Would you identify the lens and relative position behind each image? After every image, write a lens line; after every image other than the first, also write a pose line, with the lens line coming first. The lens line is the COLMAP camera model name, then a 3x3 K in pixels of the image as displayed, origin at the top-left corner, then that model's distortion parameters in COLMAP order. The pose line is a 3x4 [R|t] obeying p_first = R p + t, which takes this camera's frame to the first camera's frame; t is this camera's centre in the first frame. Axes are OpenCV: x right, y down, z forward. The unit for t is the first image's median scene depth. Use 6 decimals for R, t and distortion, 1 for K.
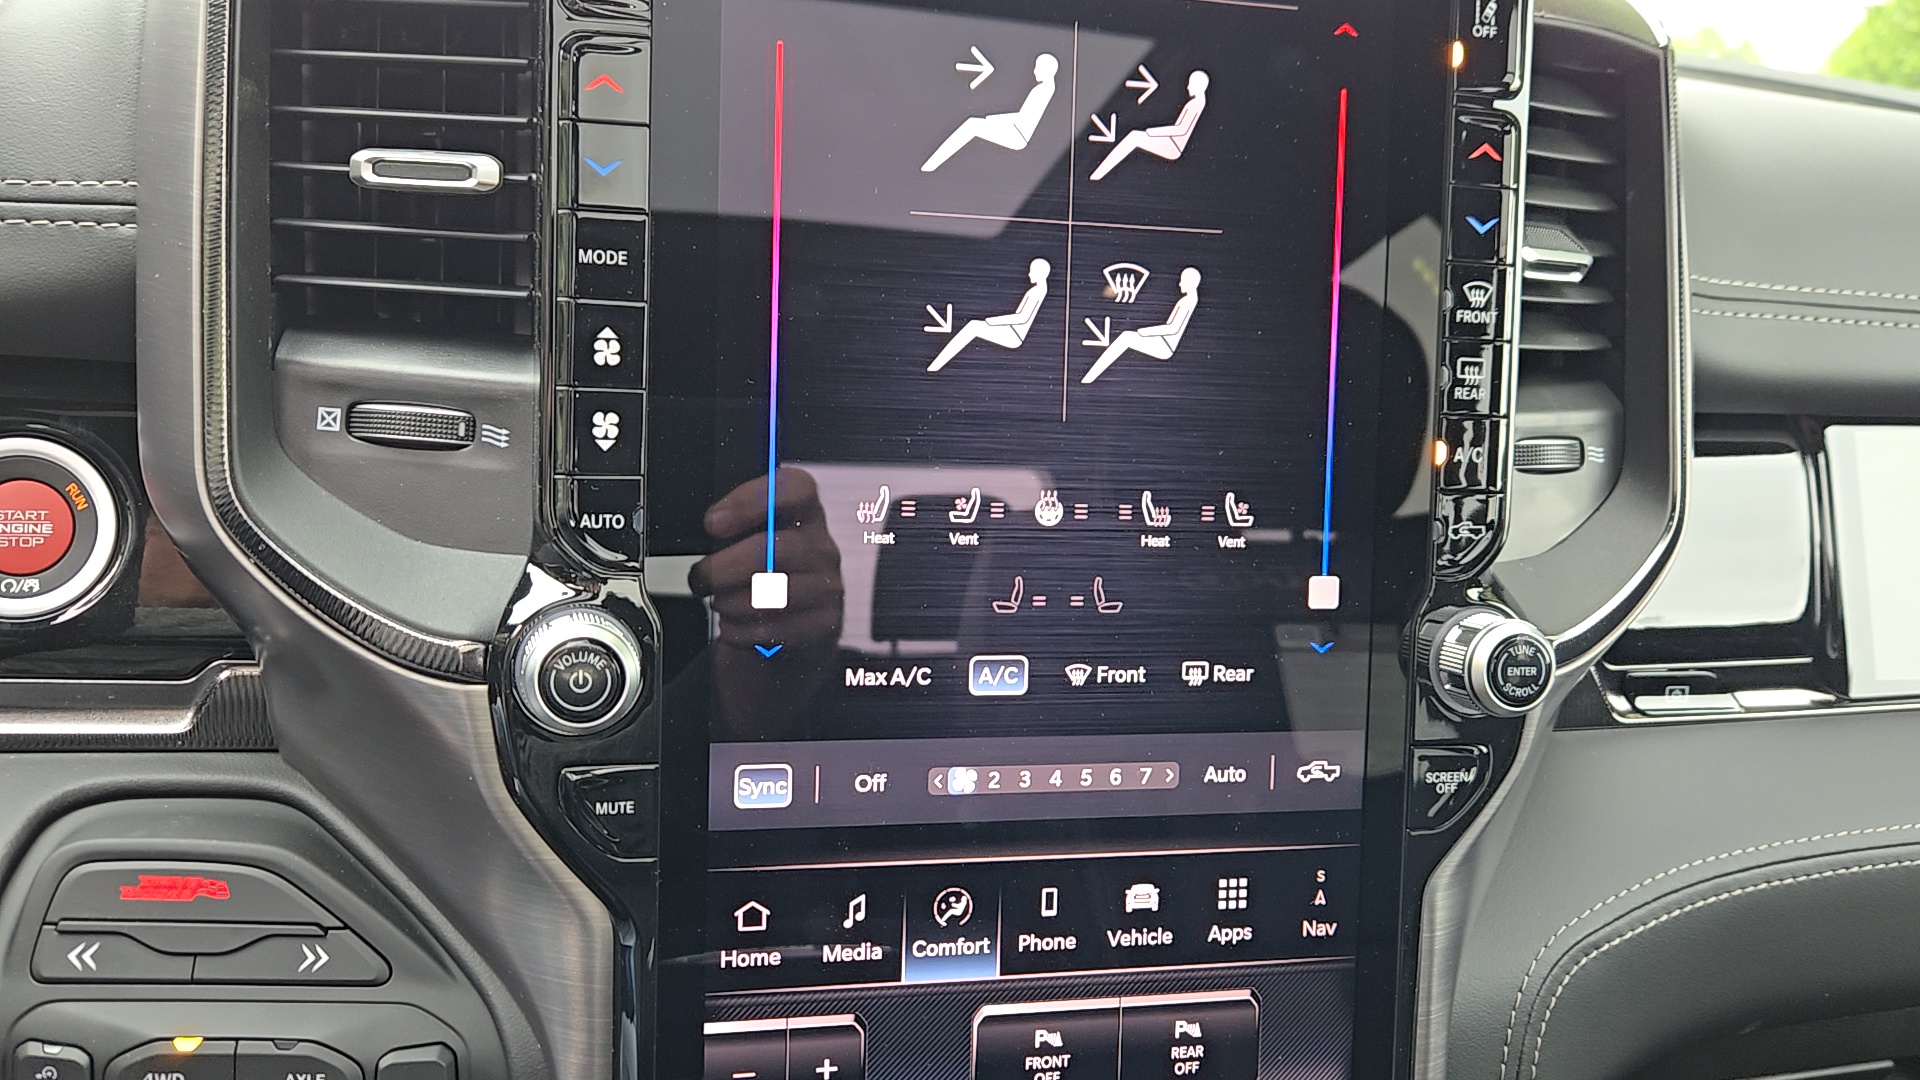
lens RADIAL K [[1617.6, 0, 948.7], [0, 1617.6, 546.1], [0, 0, 1]] dist [0.012642, -0.005640]
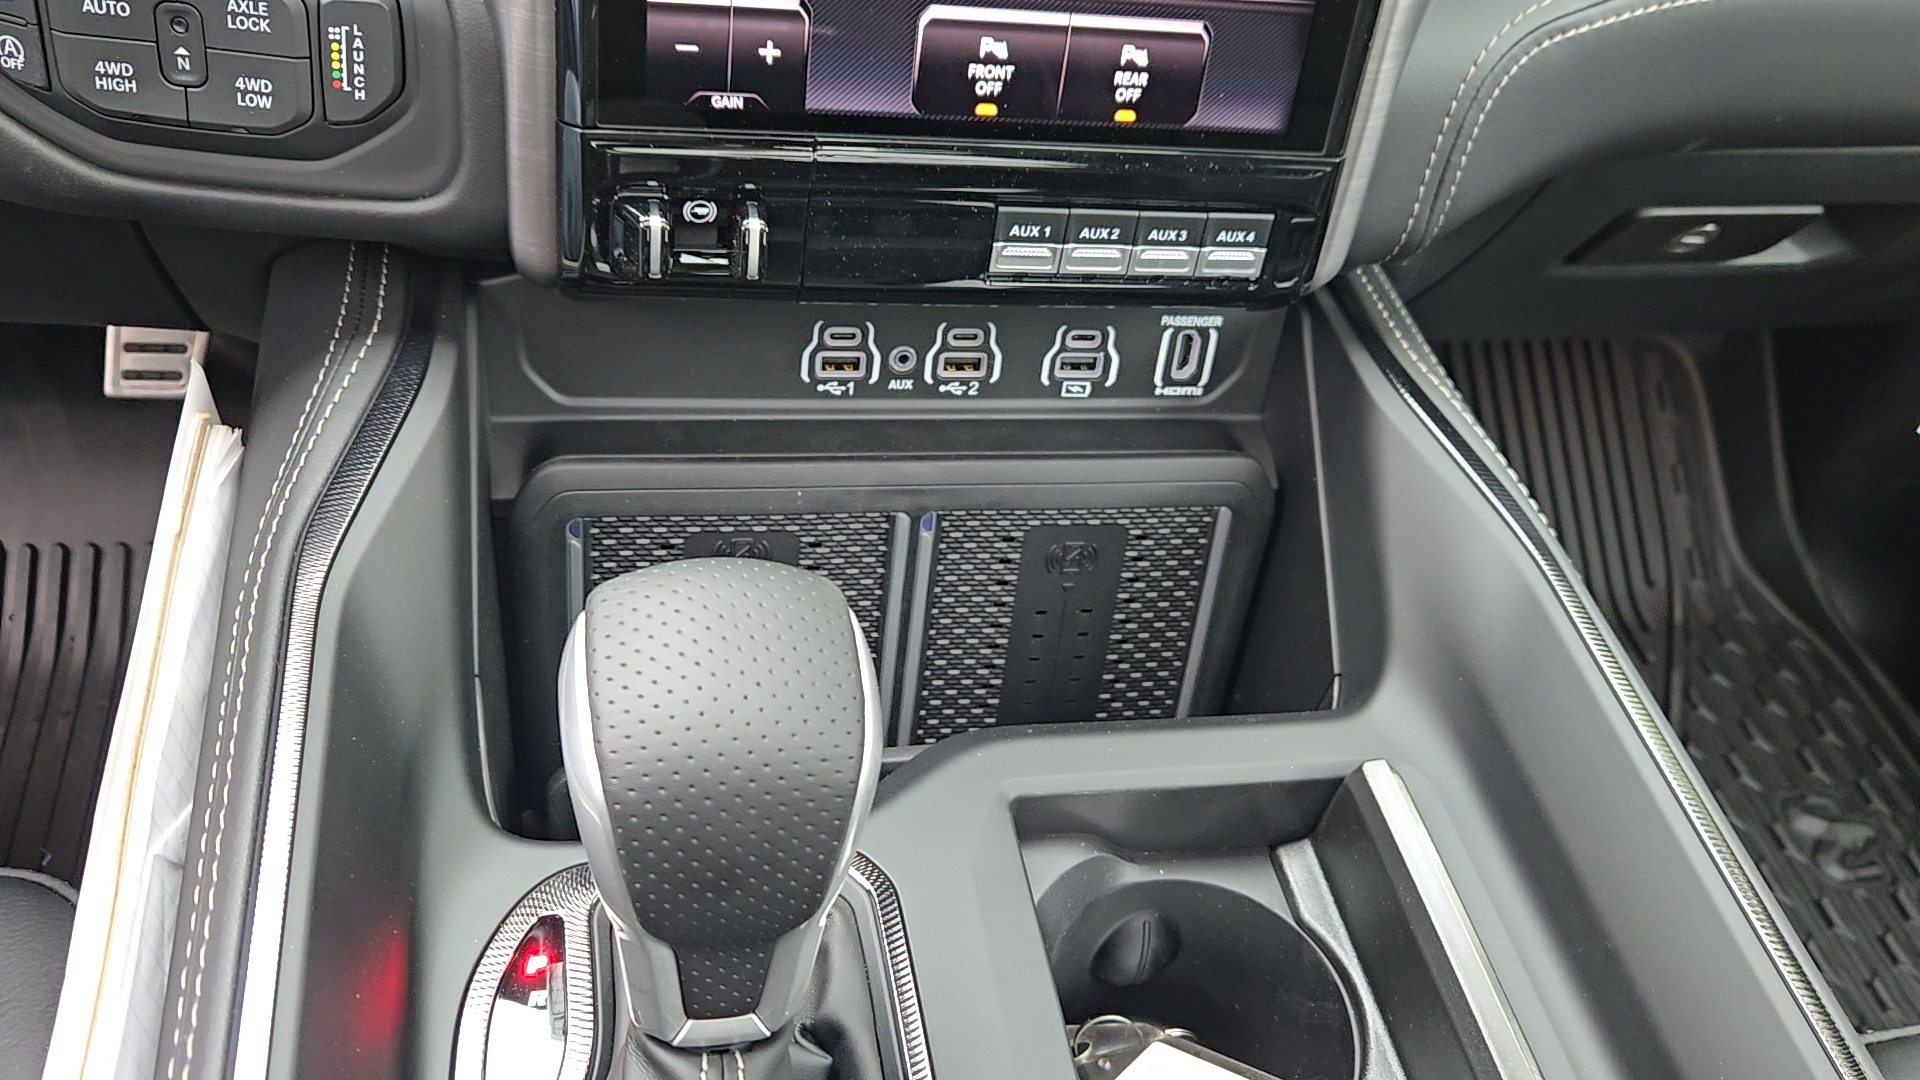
lens RADIAL K [[1617.6, 0, 944.9], [0, 1617.6, 515.7], [0, 0, 1]] dist [0.012642, -0.005640]
pose [[0.996012, 0.086977, 0.019878, 0.036983], [-0.086421, 0.885163, 0.457184, 0.106124], [0.022169, -0.457078, 0.889150, -0.022647]]
